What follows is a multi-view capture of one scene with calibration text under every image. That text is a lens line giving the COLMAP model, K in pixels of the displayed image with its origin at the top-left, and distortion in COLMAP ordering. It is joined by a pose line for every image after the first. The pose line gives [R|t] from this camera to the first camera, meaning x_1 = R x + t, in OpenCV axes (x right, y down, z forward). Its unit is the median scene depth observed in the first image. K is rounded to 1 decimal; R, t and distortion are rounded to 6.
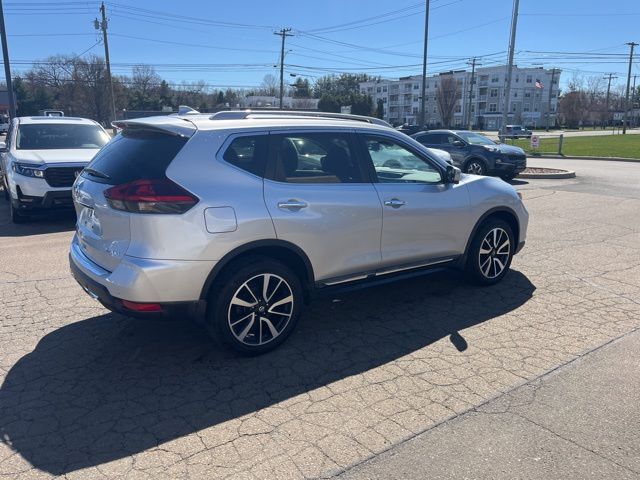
lens RADIAL K [[483.0, 0, 318.5], [0, 483.0, 234.4], [0, 0, 1]] dist [0.079618, -0.101143]
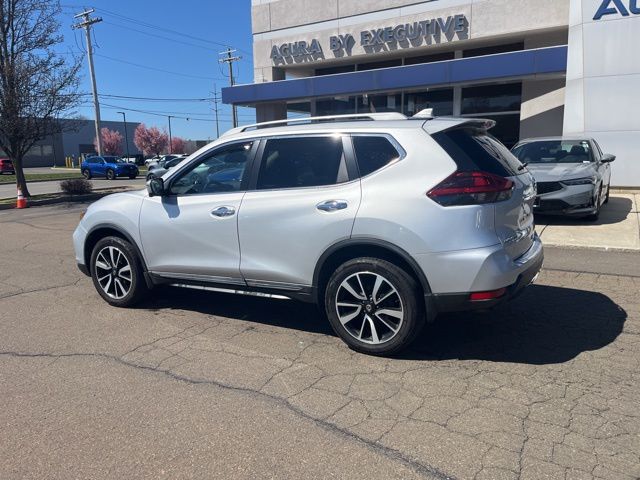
lens RADIAL K [[483.0, 0, 318.6], [0, 483.0, 238.8], [0, 0, 1]] dist [0.079618, -0.101143]
pose [[-0.412543, -0.146531, 0.899076, -0.964376], [0.225991, 0.939660, 0.256842, -0.270568], [-0.882460, 0.309142, -0.354535, 1.390781]]
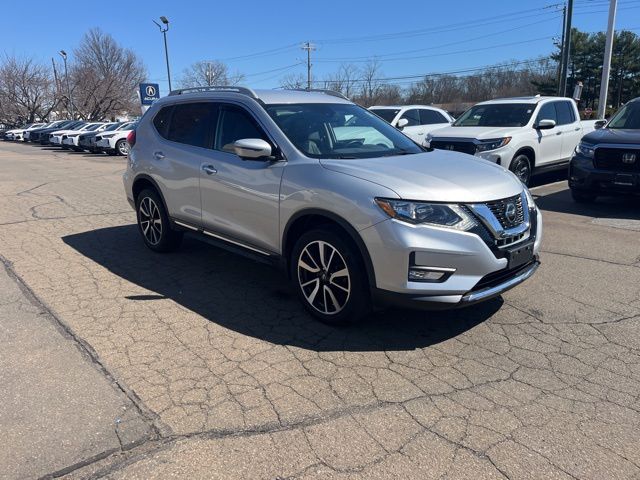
lens RADIAL K [[483.0, 0, 319.4], [0, 483.0, 242.0], [0, 0, 1]] dist [0.079618, -0.101143]
pose [[0.125552, 0.244404, -0.961511, 1.112858], [-0.204922, 0.954668, 0.215907, -0.171897], [0.970692, 0.169927, 0.169944, 0.971809]]
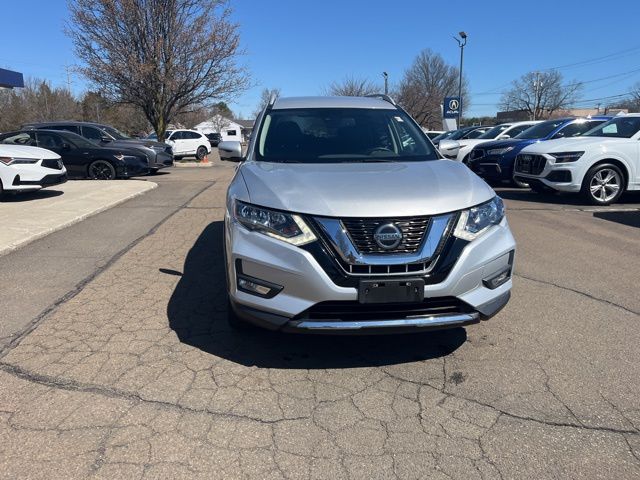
lens RADIAL K [[483.0, 0, 318.6], [0, 483.0, 234.8], [0, 0, 1]] dist [0.079618, -0.101143]
pose [[-0.490018, 0.180061, -0.852913, 0.975551], [-0.185196, 0.934594, 0.303704, -0.276830], [0.851813, 0.306776, -0.424621, 1.536518]]
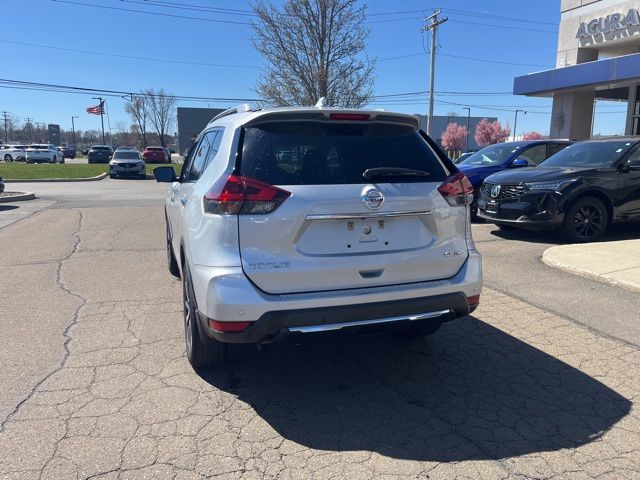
lens RADIAL K [[483.0, 0, 317.8], [0, 483.0, 240.5], [0, 0, 1]] dist [0.079618, -0.101143]
pose [[0.286889, -0.169027, 0.942934, -0.937030], [0.205404, 0.972271, 0.111792, -0.099104], [-0.935683, 0.161611, 0.313653, 0.655739]]
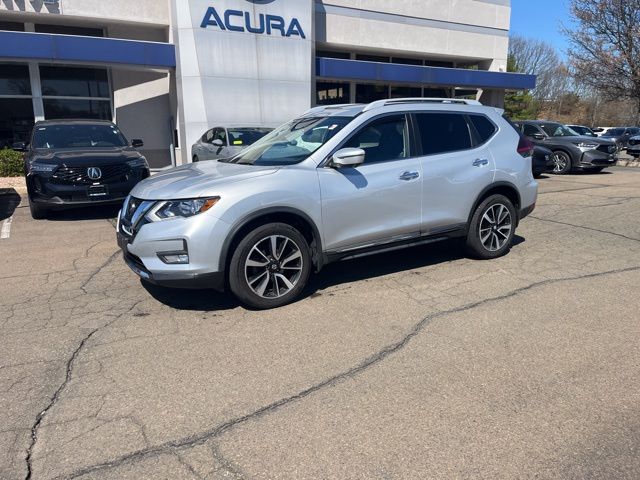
lens RADIAL K [[483.0, 0, 320.1], [0, 483.0, 240.2], [0, 0, 1]] dist [0.079618, -0.101143]
pose [[-0.998249, 0.000538, 0.059145, 0.034983], [0.025493, 0.906225, 0.422027, -0.437393], [-0.053372, 0.422796, -0.904652, 2.194319]]
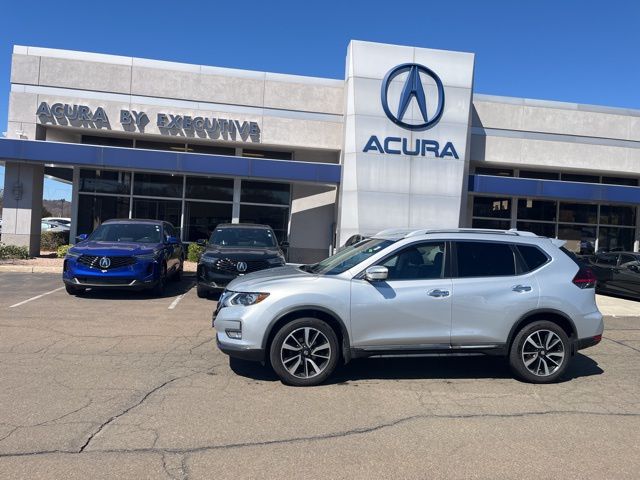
lens RADIAL K [[483.0, 0, 319.6], [0, 483.0, 239.6], [0, 0, 1]] dist [0.079618, -0.101143]
pose [[-0.904446, -0.050181, 0.423626, -0.321012], [0.045804, 0.975892, 0.213392, -0.520104], [-0.424122, 0.212405, -0.880344, 2.347590]]
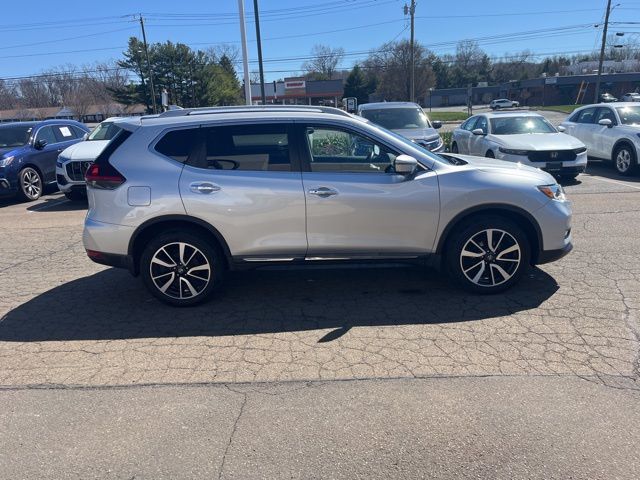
lens RADIAL K [[483.0, 0, 318.7], [0, 483.0, 239.2], [0, 0, 1]] dist [0.079618, -0.101143]
pose [[0.810766, 0.114416, -0.574080, 0.672462], [-0.082465, 0.993256, 0.081495, -0.043579], [0.579533, -0.018732, 0.814734, 0.146989]]
